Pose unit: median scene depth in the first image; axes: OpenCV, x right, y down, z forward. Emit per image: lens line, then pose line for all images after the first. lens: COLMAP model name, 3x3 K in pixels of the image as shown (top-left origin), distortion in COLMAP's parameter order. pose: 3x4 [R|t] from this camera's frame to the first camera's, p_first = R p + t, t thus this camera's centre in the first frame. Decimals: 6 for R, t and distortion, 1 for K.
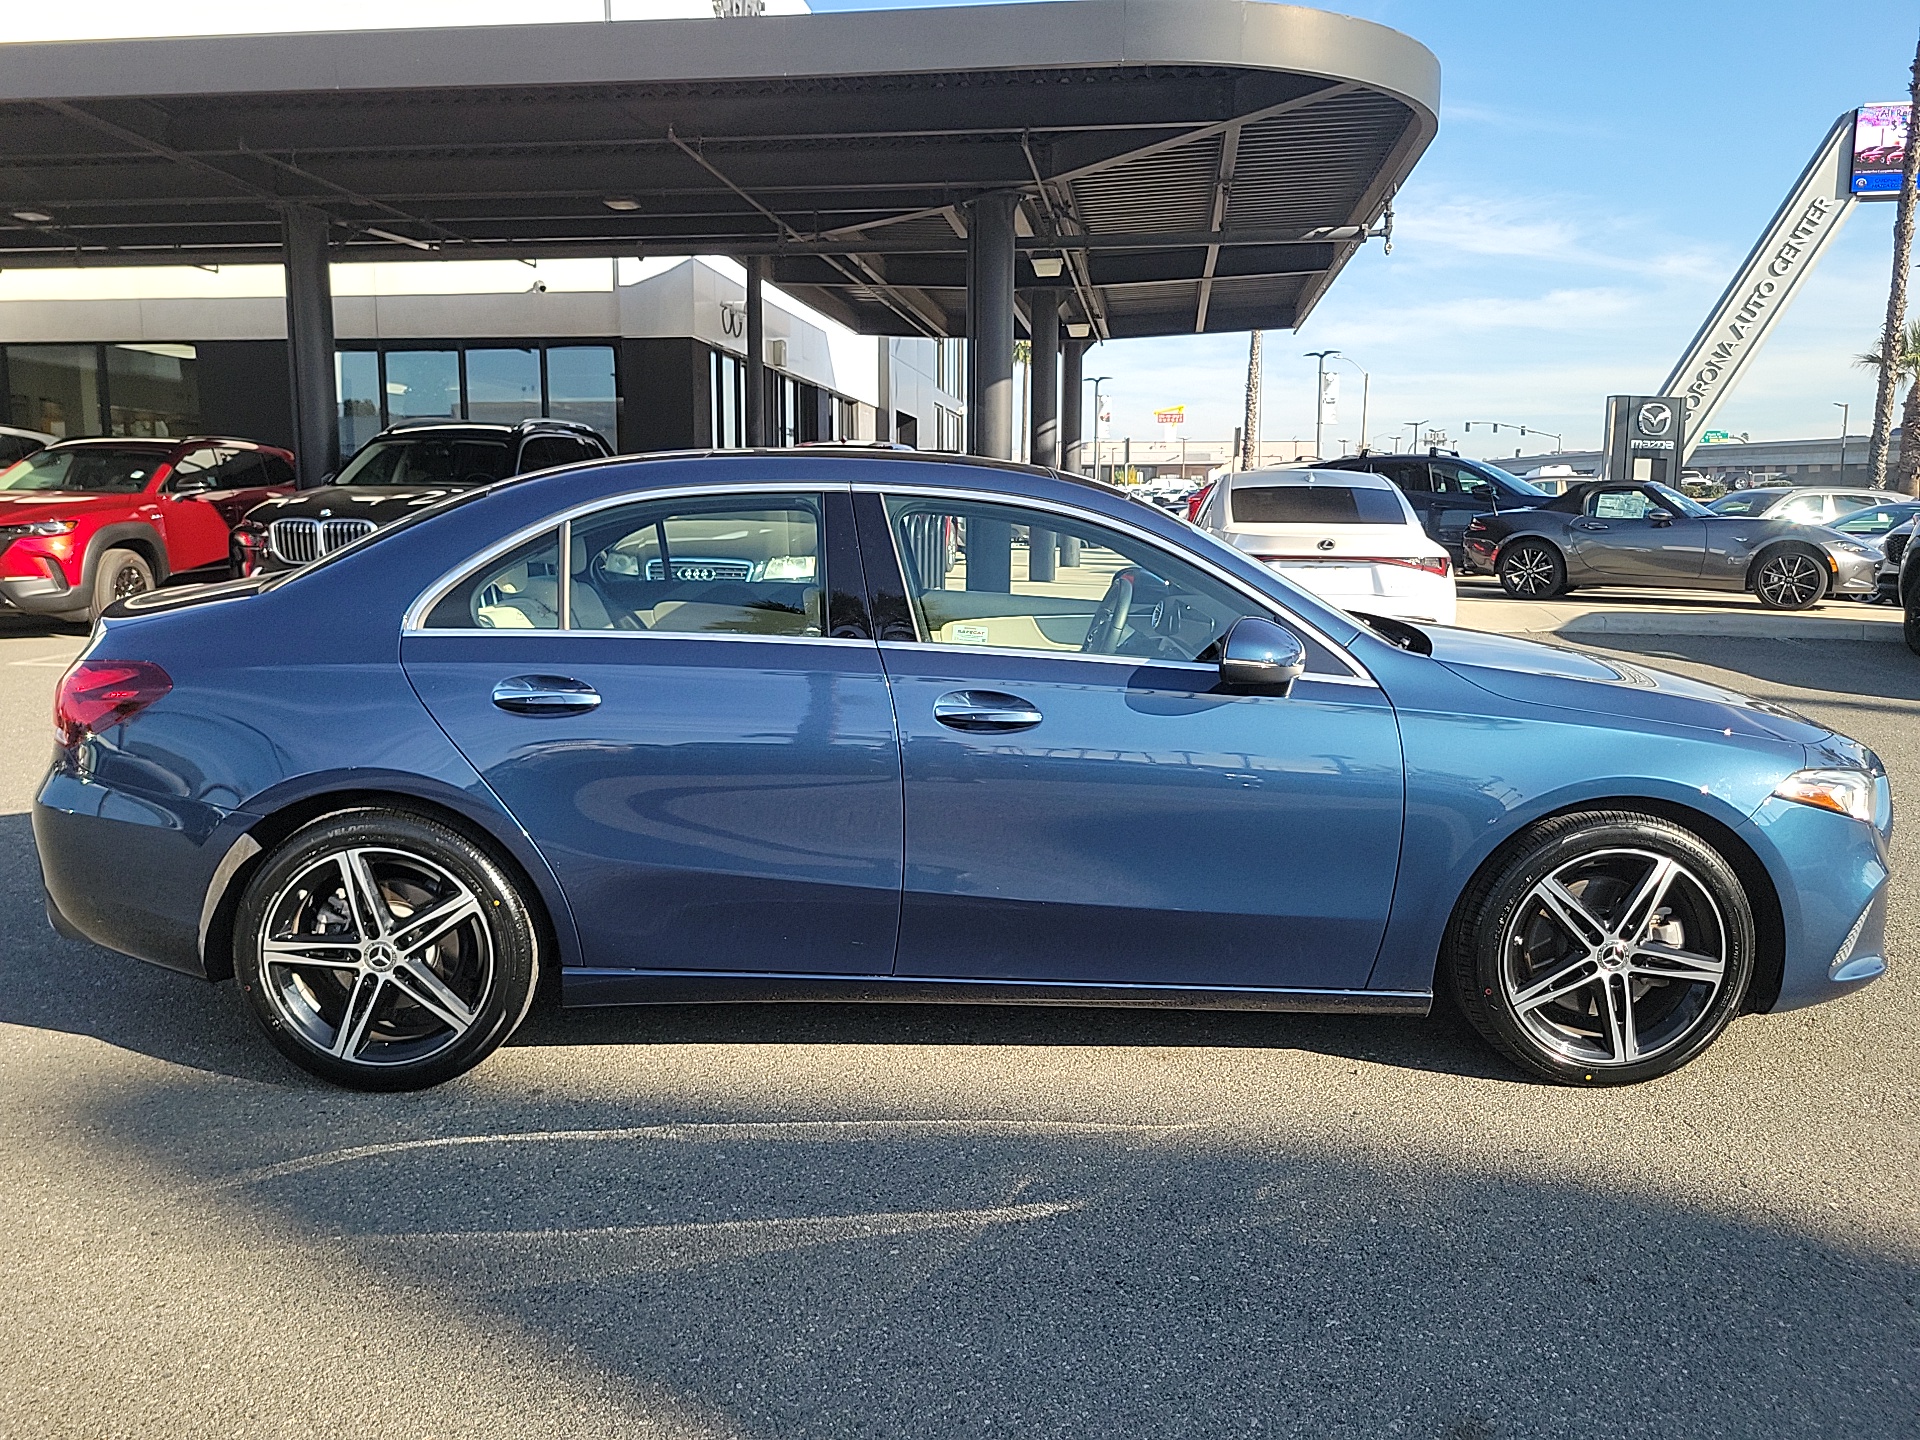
lens RADIAL K [[1527.5, 0, 949.3], [0, 1527.5, 722.1], [0, 0, 1]] dist [0.038962, -0.024563]
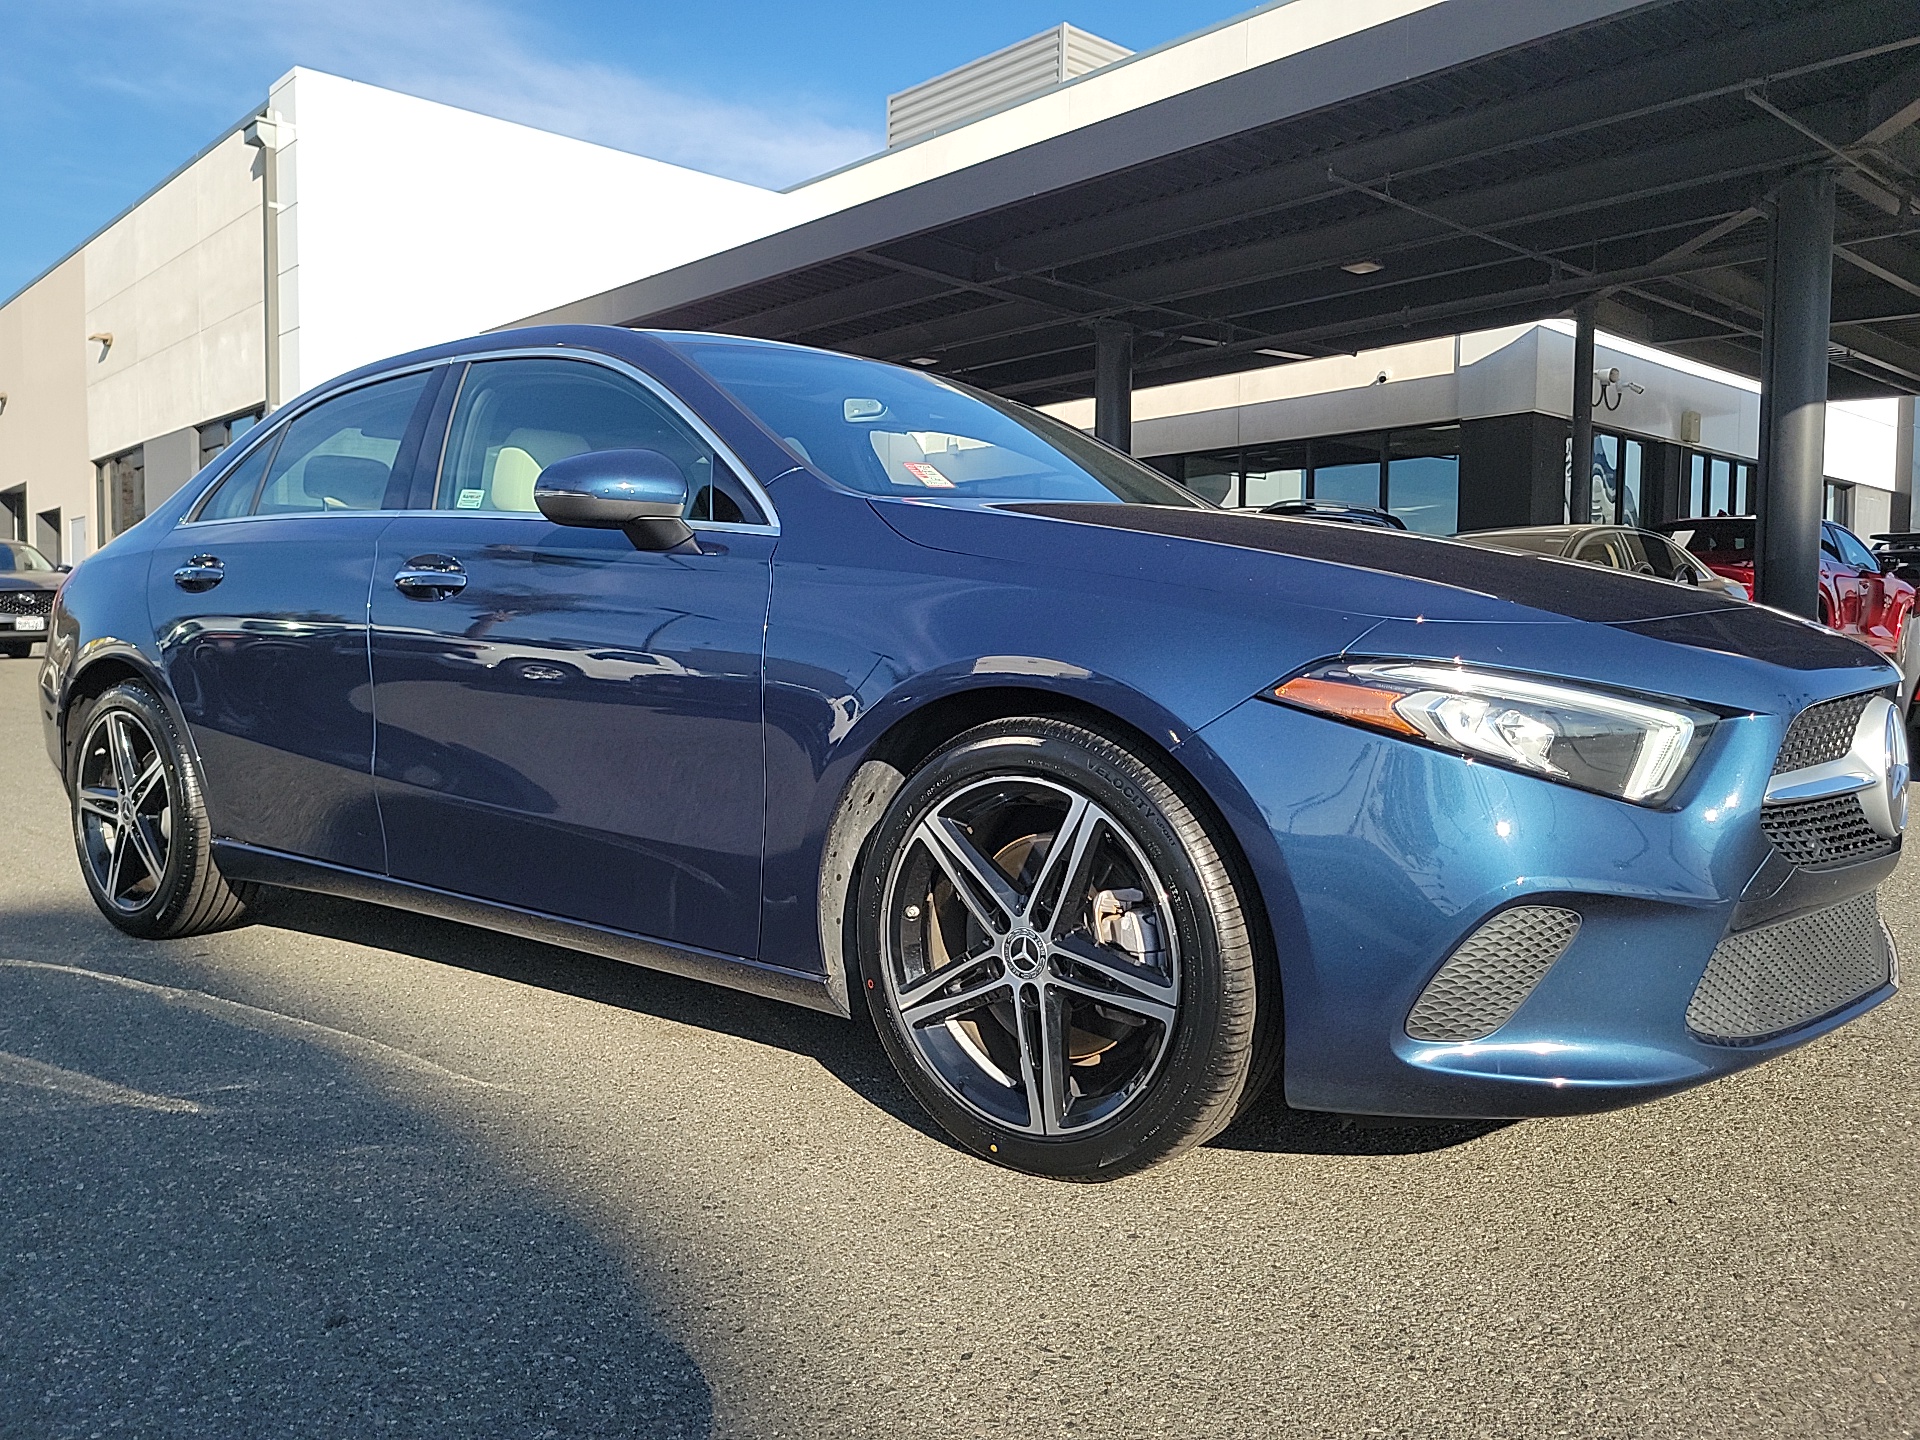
lens RADIAL K [[1527.5, 0, 963.0], [0, 1527.5, 720.0], [0, 0, 1]] dist [0.038962, -0.024563]
pose [[0.766803, 0.028844, -0.641234, 0.800553], [-0.090535, 0.993863, -0.063558, 0.099920], [0.635465, 0.106790, 0.764709, 0.502896]]
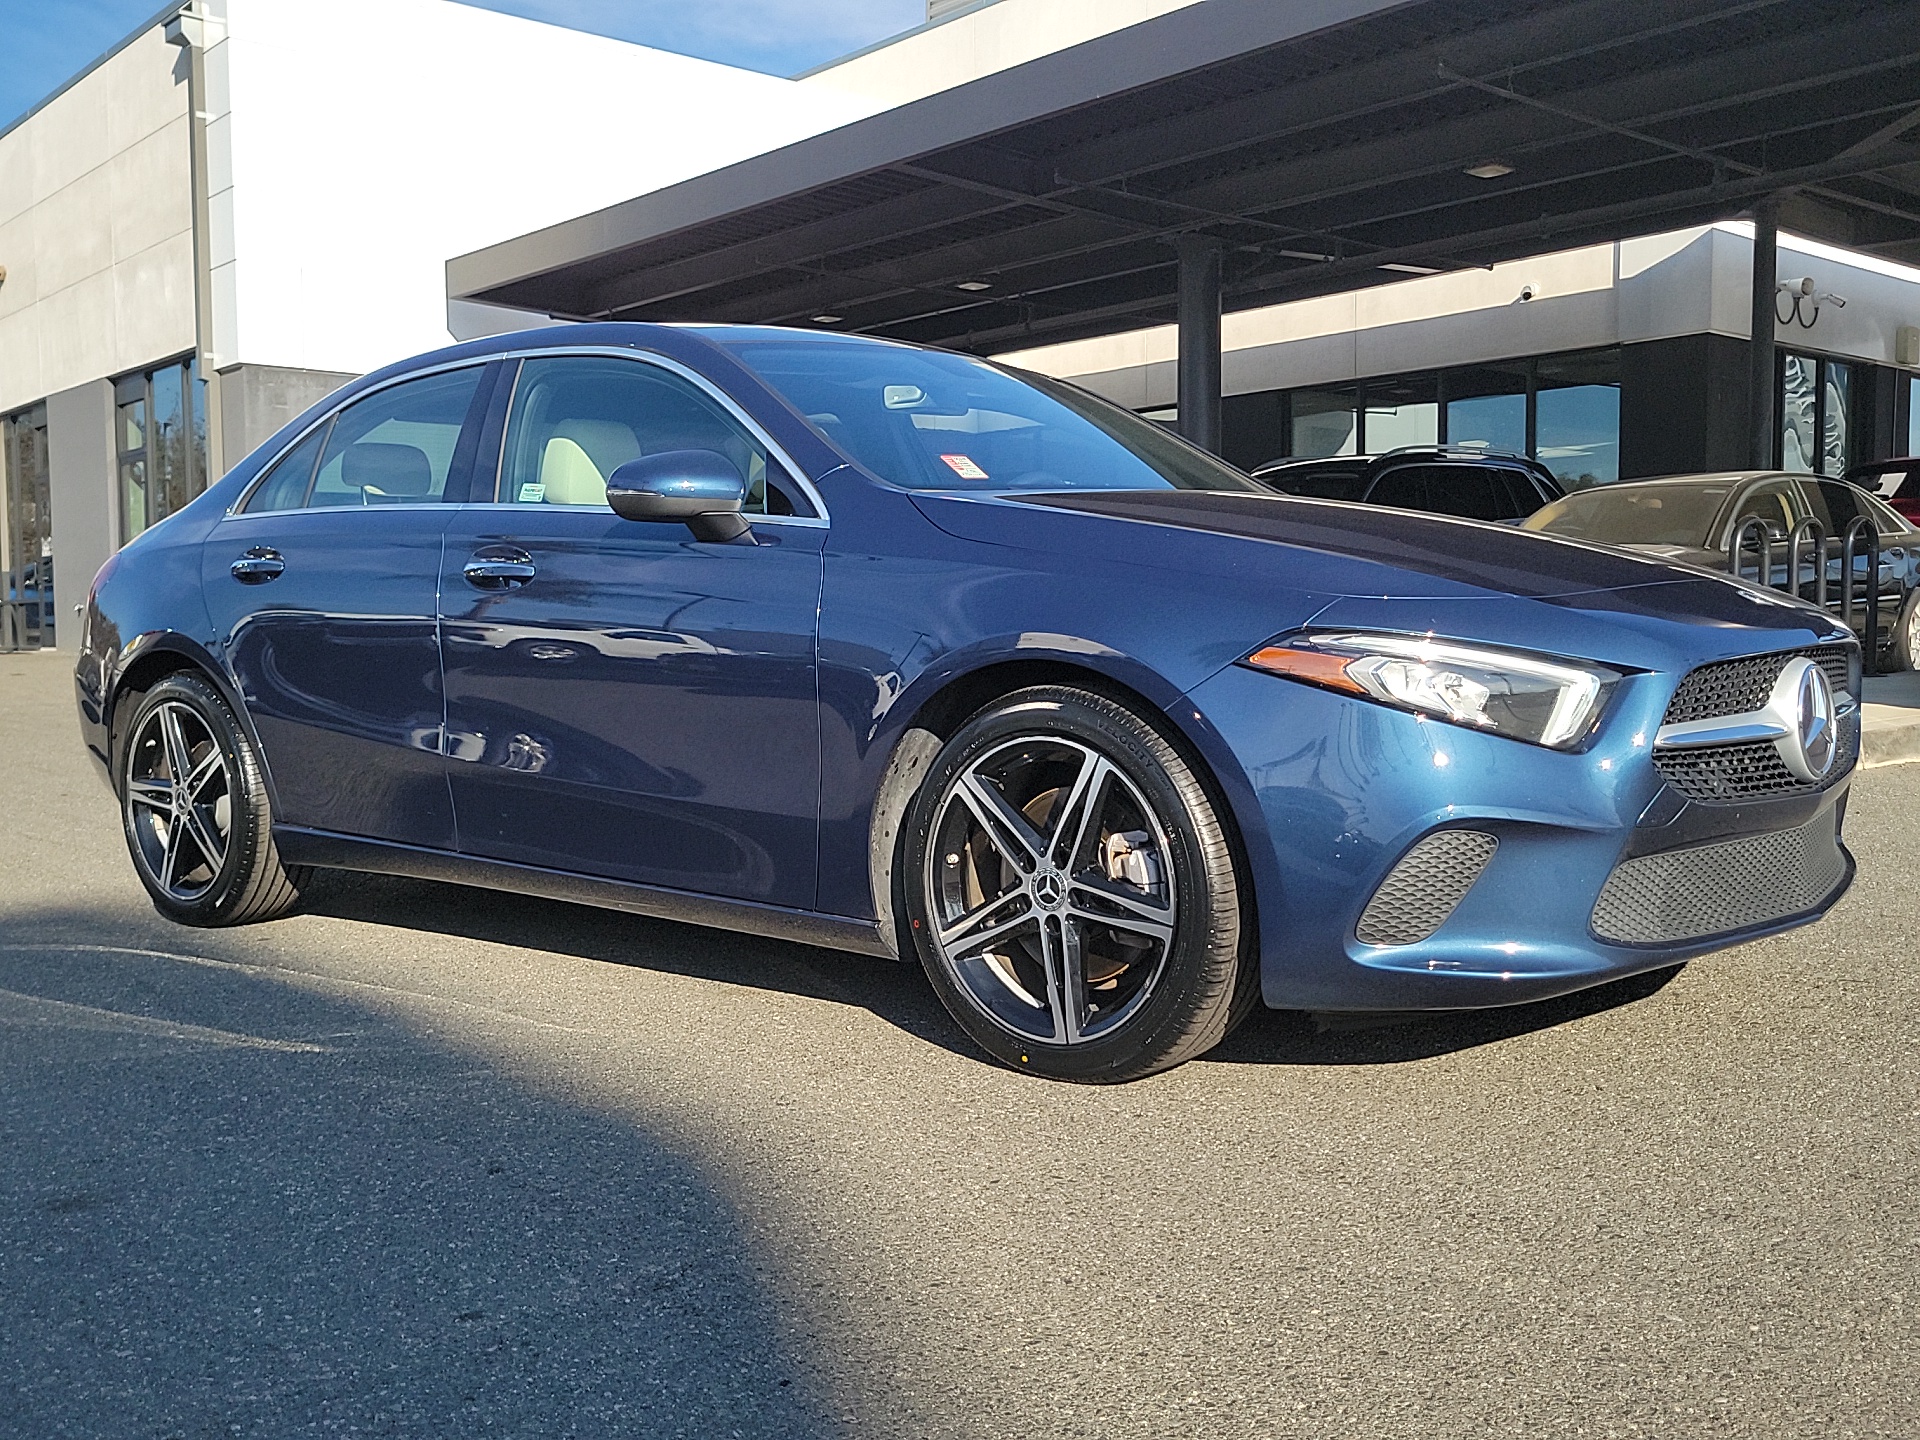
lens RADIAL K [[1941.0, 0, 974.7], [0, 1941.0, 723.3], [0, 0, 1]] dist [0.032701, 0.000000]
pose [[0.747221, 0.019696, -0.664284, 1.001540], [-0.078683, 0.995152, -0.059001, 0.130808], [0.659902, 0.096354, 0.745148, 0.294725]]
